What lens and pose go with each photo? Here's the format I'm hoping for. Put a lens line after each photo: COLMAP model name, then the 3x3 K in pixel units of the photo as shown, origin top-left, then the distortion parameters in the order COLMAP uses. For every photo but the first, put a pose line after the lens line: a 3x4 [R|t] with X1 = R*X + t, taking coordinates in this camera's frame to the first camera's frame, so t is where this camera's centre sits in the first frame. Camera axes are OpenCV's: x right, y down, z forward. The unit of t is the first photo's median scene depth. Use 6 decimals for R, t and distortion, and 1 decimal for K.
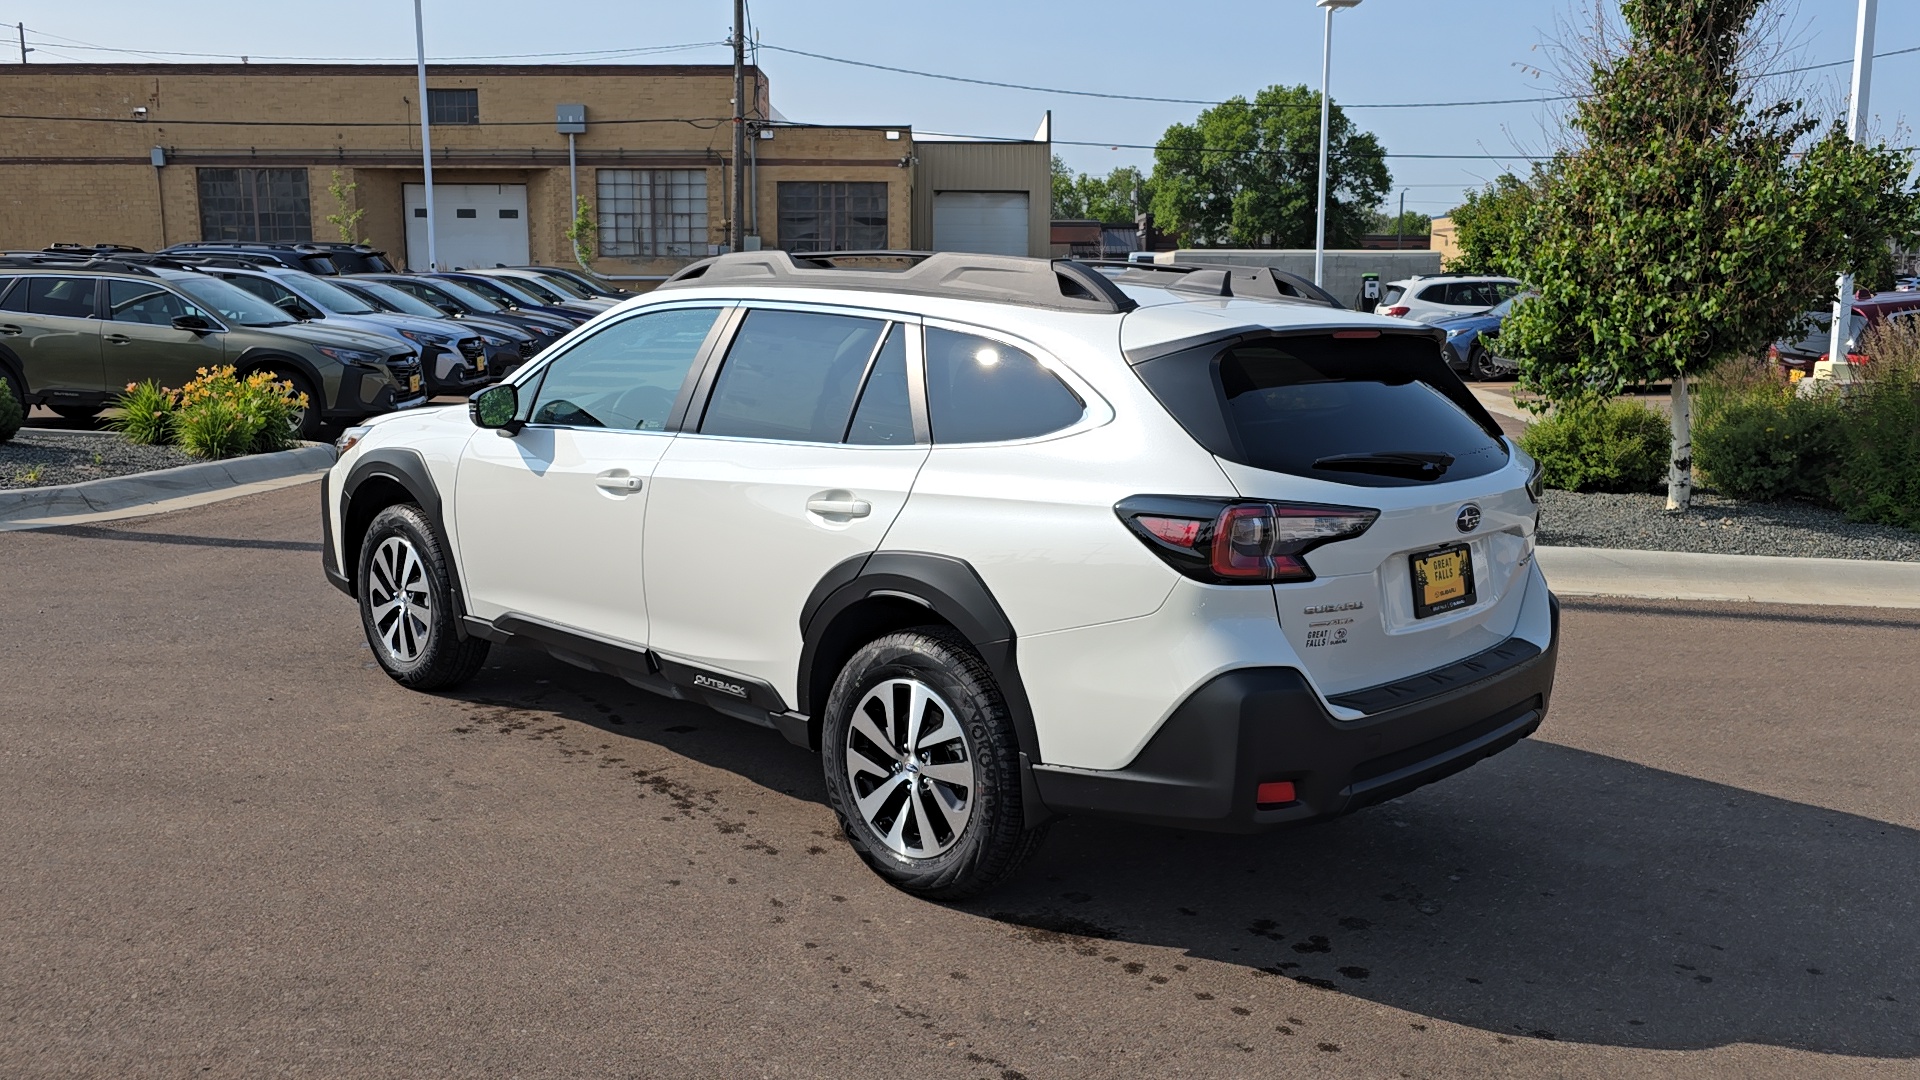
lens RADIAL K [[1589.0, 0, 966.3], [0, 1589.0, 526.9], [0, 0, 1]] dist [0.001583, 0.005420]
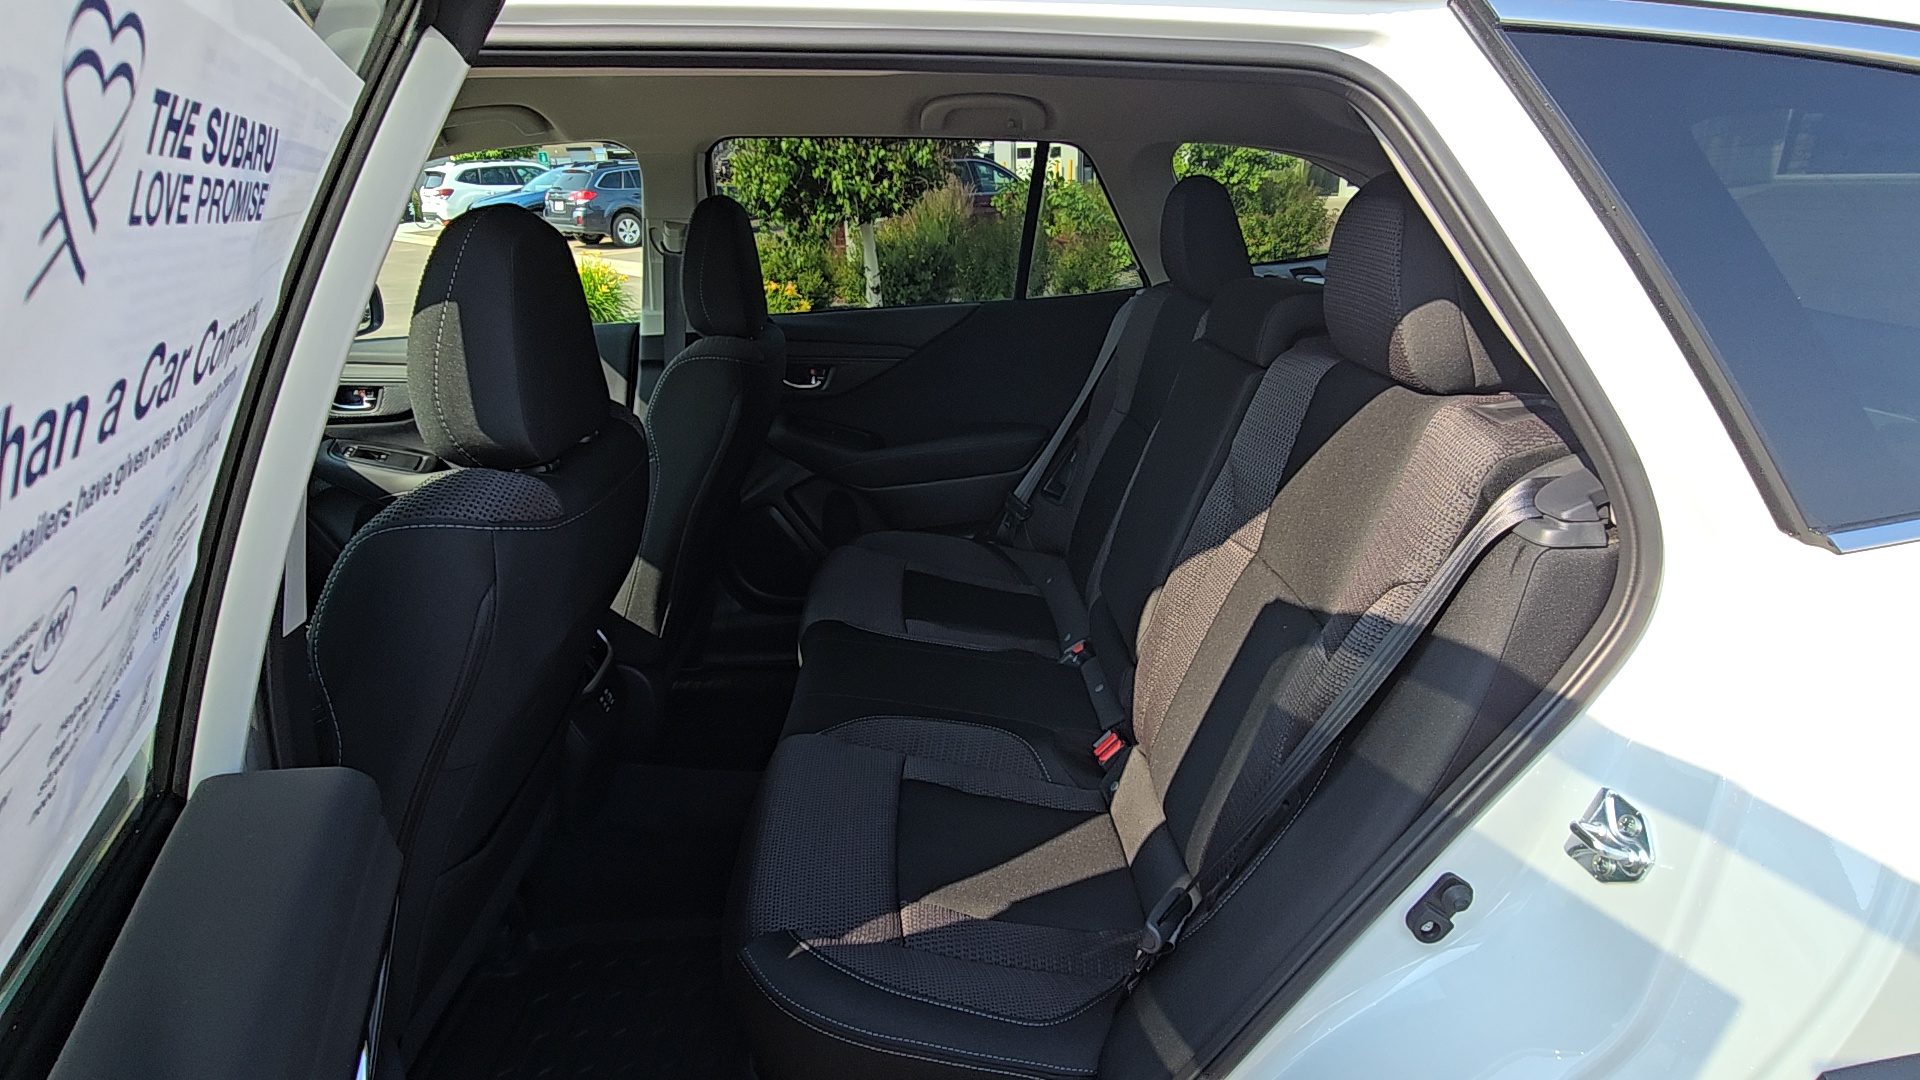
lens RADIAL K [[949.0, 0, 958.5], [0, 949.0, 555.8], [0, 0, 1]] dist [0.003454, 0.000850]
pose [[0.693770, -0.297818, 0.655735, -0.045987], [0.140935, 0.949031, 0.281917, -0.025245], [-0.706273, -0.103170, 0.700382, 0.229779]]
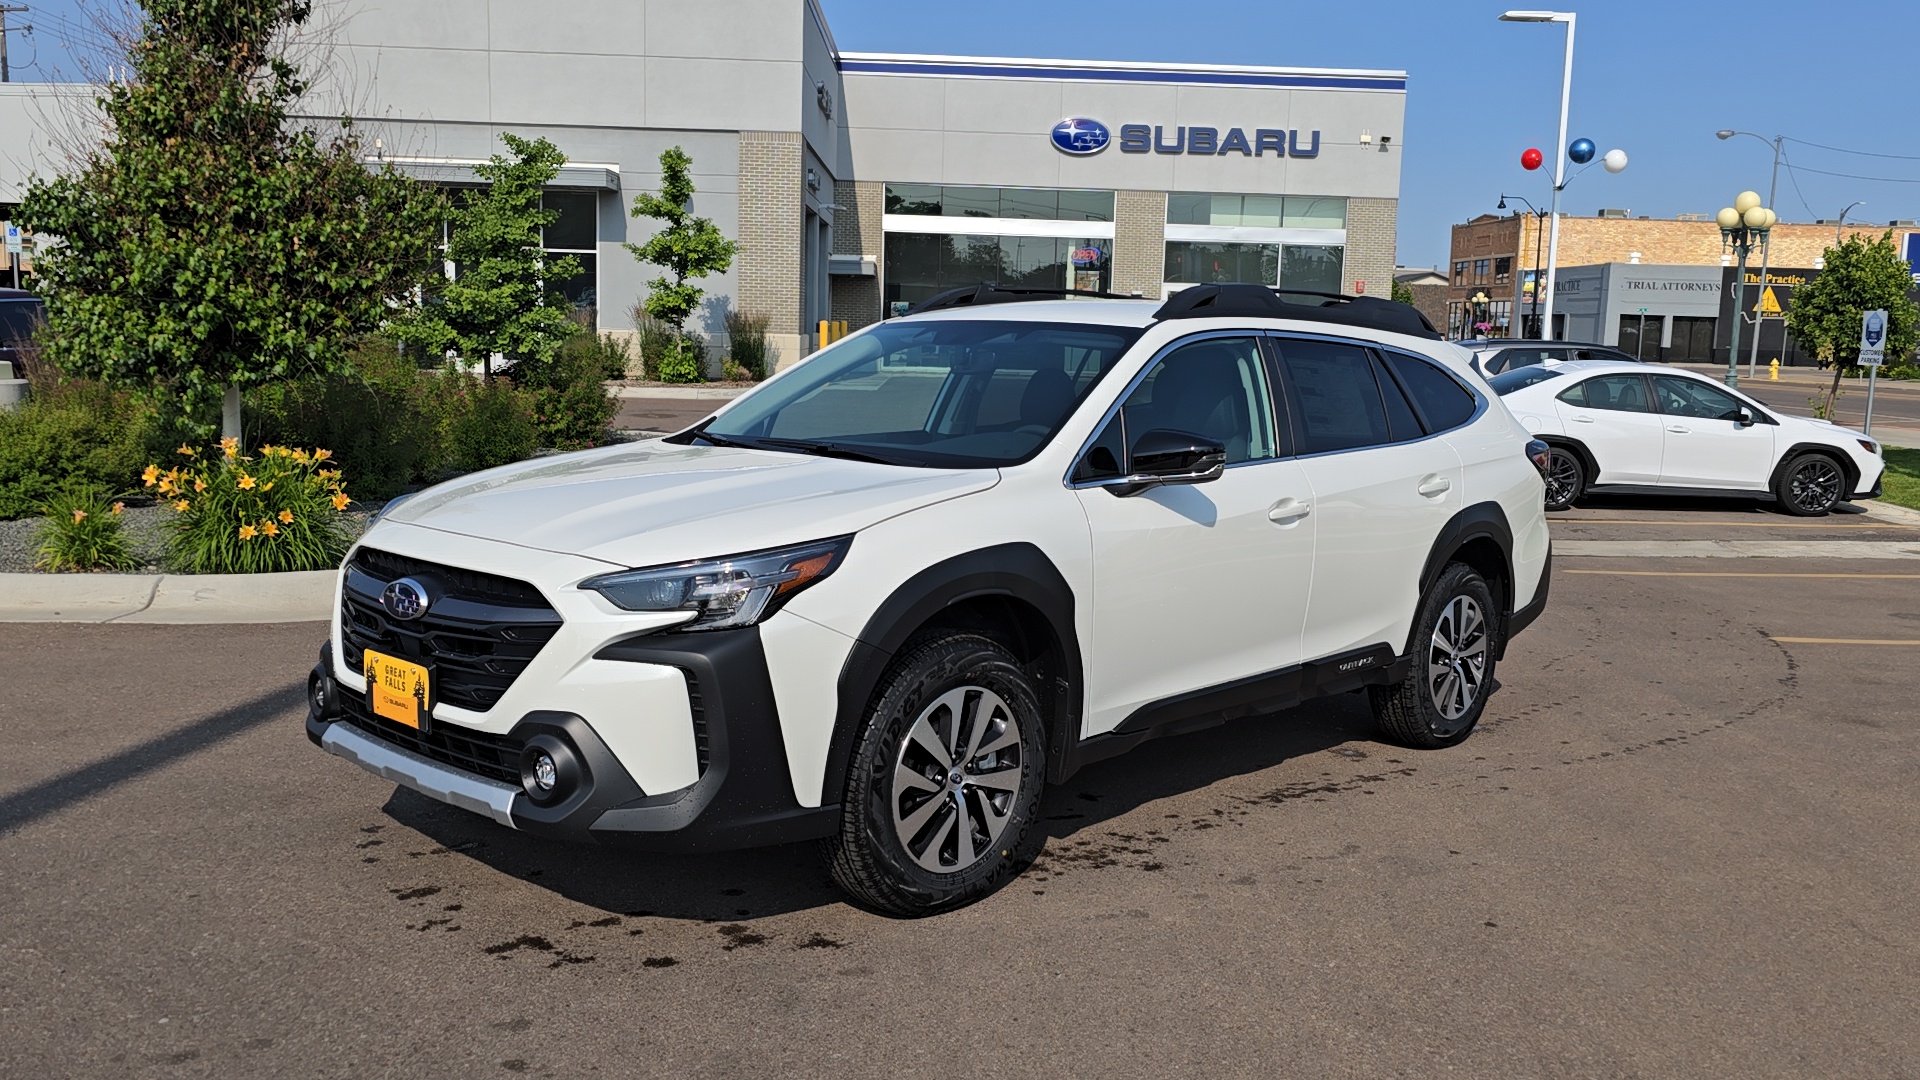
lens RADIAL K [[1589.0, 0, 977.7], [0, 1589.0, 536.0], [0, 0, 1]] dist [0.001583, 0.005420]
pose [[-0.017971, -0.137285, 0.990369, -0.331048], [0.119791, 0.983098, 0.138451, -0.047757], [-0.992636, 0.121126, -0.001222, 0.326767]]
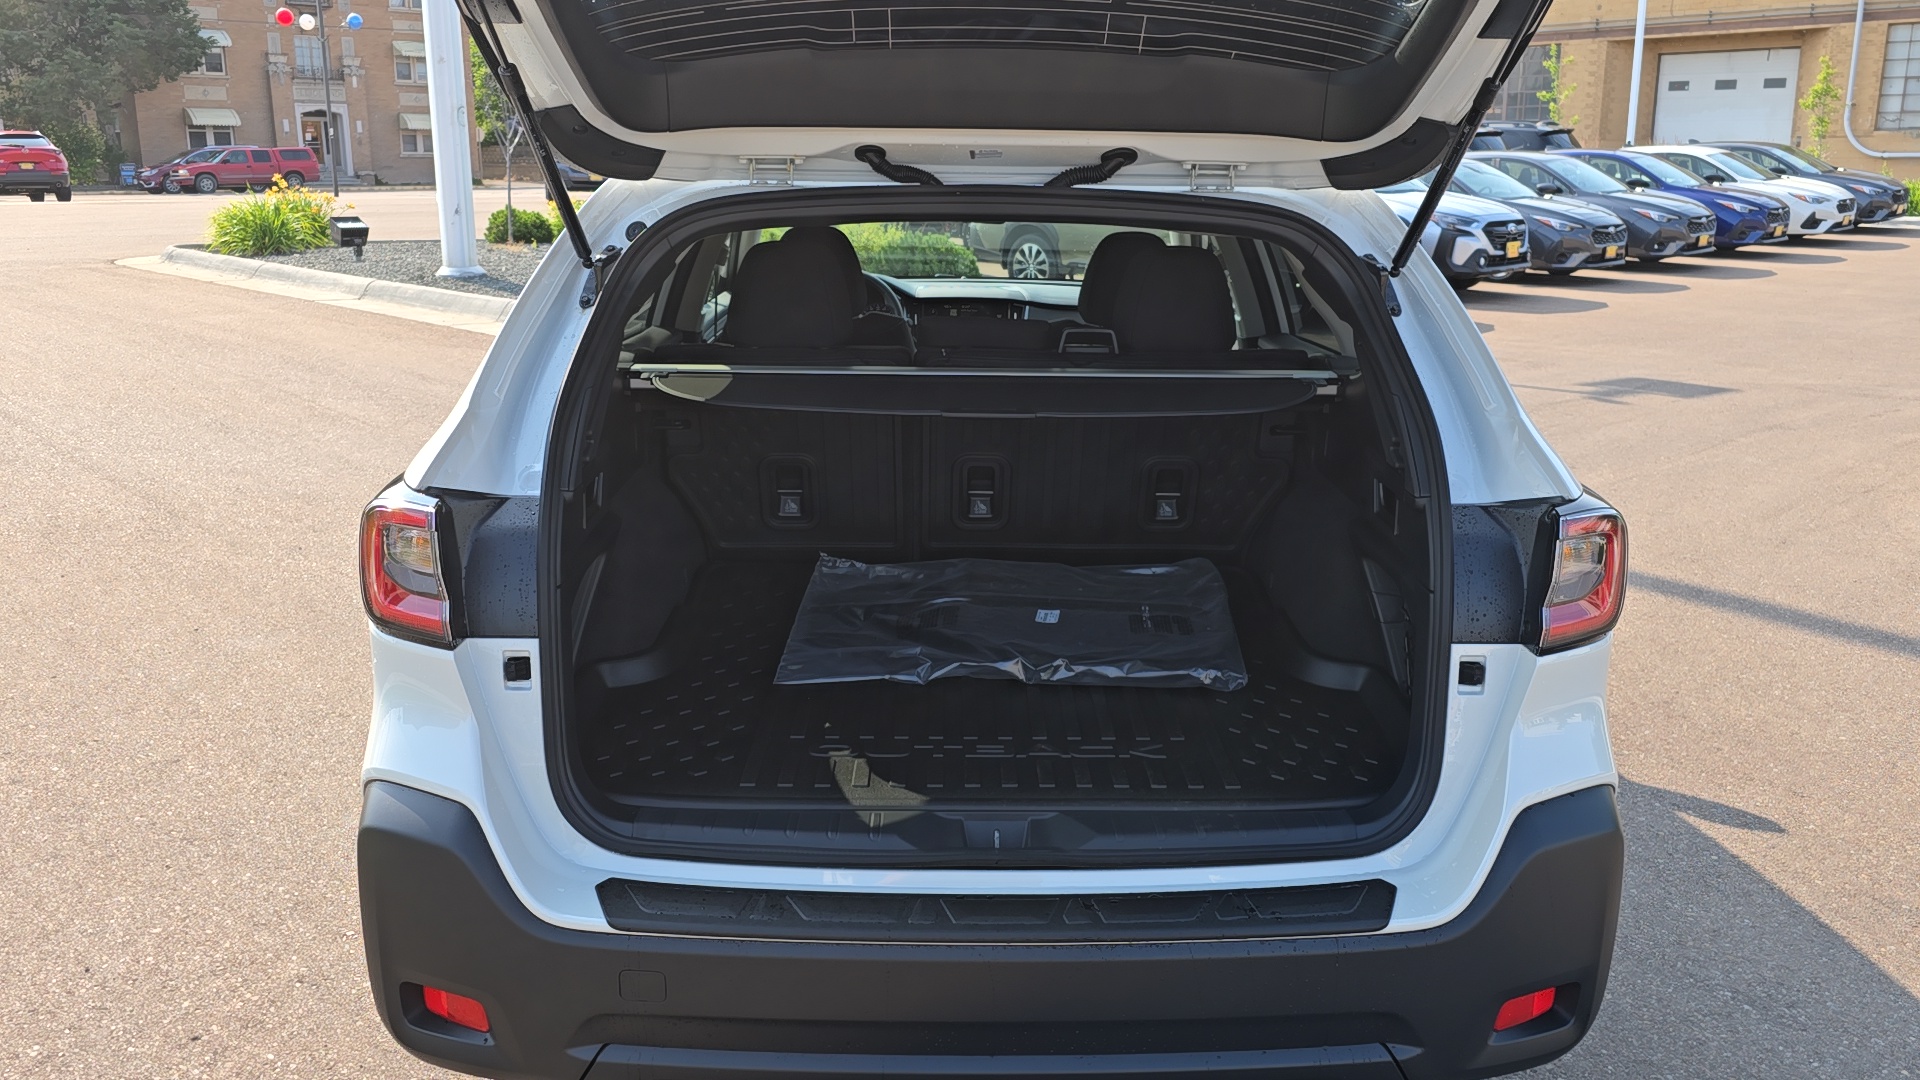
lens RADIAL K [[1589.0, 0, 986.8], [0, 1589.0, 545.3], [0, 0, 1]] dist [0.001583, 0.005420]
pose [[0.705445, 0.159977, -0.690474, 0.139122], [-0.103177, 0.986996, 0.123265, -0.017872], [0.701215, -0.015716, 0.712777, 0.146198]]
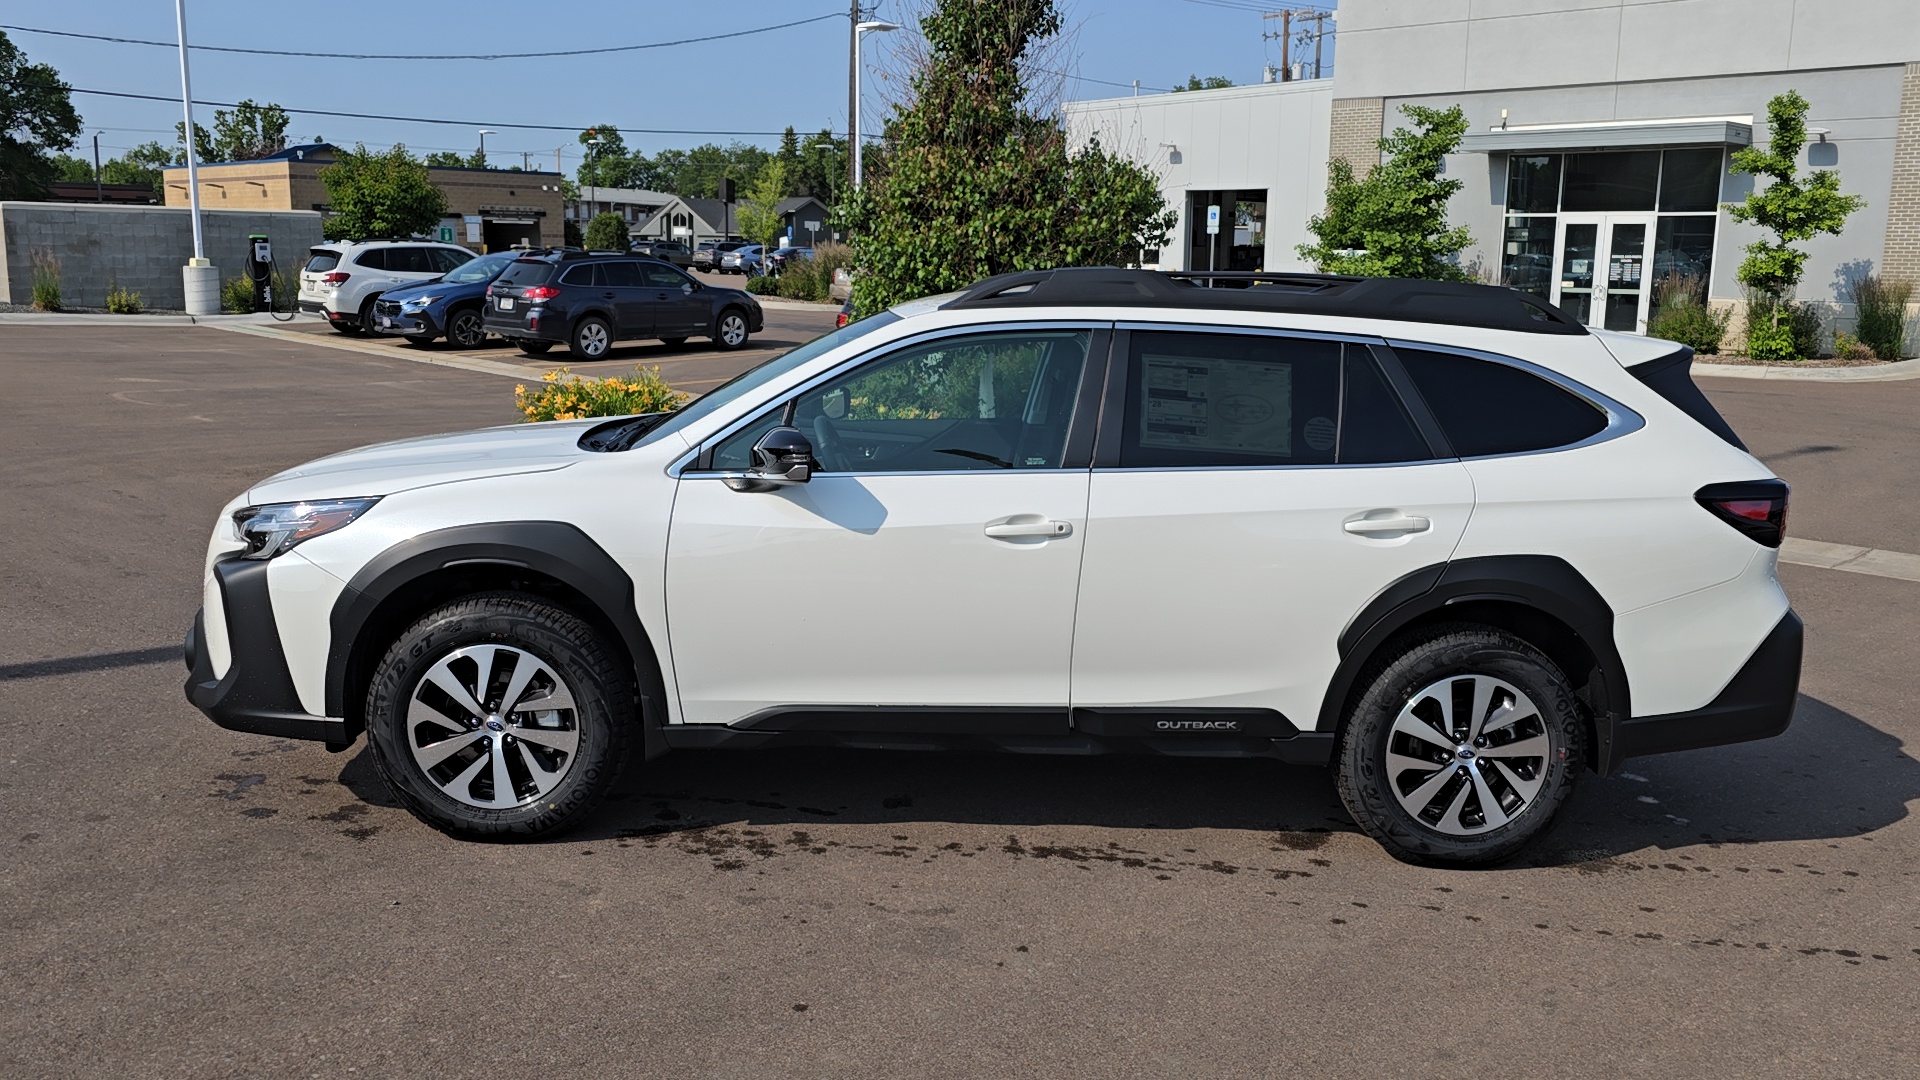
lens RADIAL K [[1589.0, 0, 971.0], [0, 1589.0, 537.7], [0, 0, 1]] dist [0.001583, 0.005420]
pose [[0.699858, -0.116554, 0.704709, -0.236003], [0.092527, 0.993078, 0.072357, -0.024586], [-0.708264, 0.014565, 0.705797, 0.108181]]
